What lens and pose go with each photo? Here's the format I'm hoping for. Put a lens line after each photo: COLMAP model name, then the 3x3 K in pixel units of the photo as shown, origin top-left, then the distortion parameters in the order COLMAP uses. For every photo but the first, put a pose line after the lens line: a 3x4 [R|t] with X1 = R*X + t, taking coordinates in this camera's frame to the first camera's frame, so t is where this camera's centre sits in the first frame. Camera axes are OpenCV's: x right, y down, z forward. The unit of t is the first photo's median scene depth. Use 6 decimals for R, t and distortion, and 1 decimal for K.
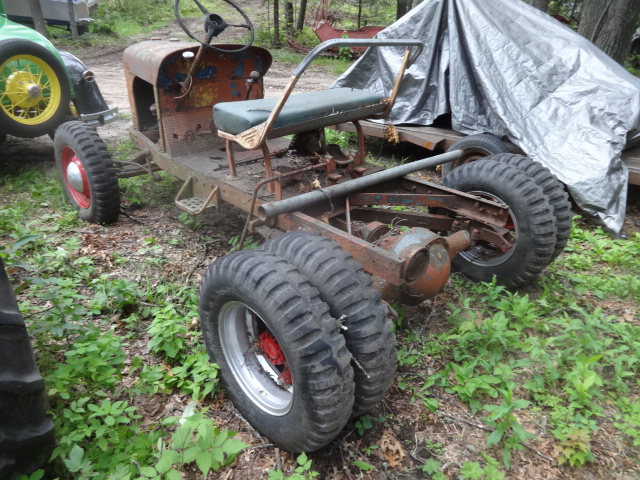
lens RADIAL K [[481.7, 0, 320.0], [0, 481.7, 240.0], [0, 0, 1]] dist [-0.000327, 0.000380]
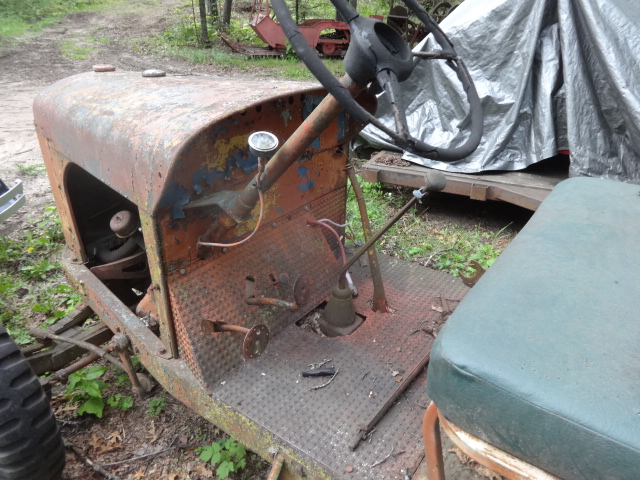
lens RADIAL K [[473.0, 0, 320.0], [0, 473.0, 240.0], [0, 0, 1]] dist [-0.009155, 0.000552]
pose [[0.980920, -0.094083, 0.170130, -0.176546], [0.089855, 0.995428, 0.032397, -0.190895], [-0.172400, -0.016492, 0.984889, 0.396629]]
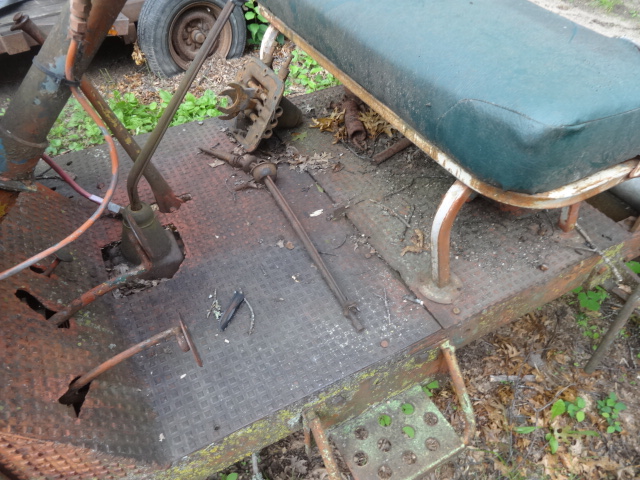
lens RADIAL K [[473.0, 0, 320.0], [0, 473.0, 240.0], [0, 0, 1]] dist [-0.009155, 0.000552]
pose [[0.257516, -0.691475, 0.674943, -0.241332], [0.409781, 0.710728, 0.571791, -0.223730], [-0.875080, 0.129334, 0.466377, 0.541645]]
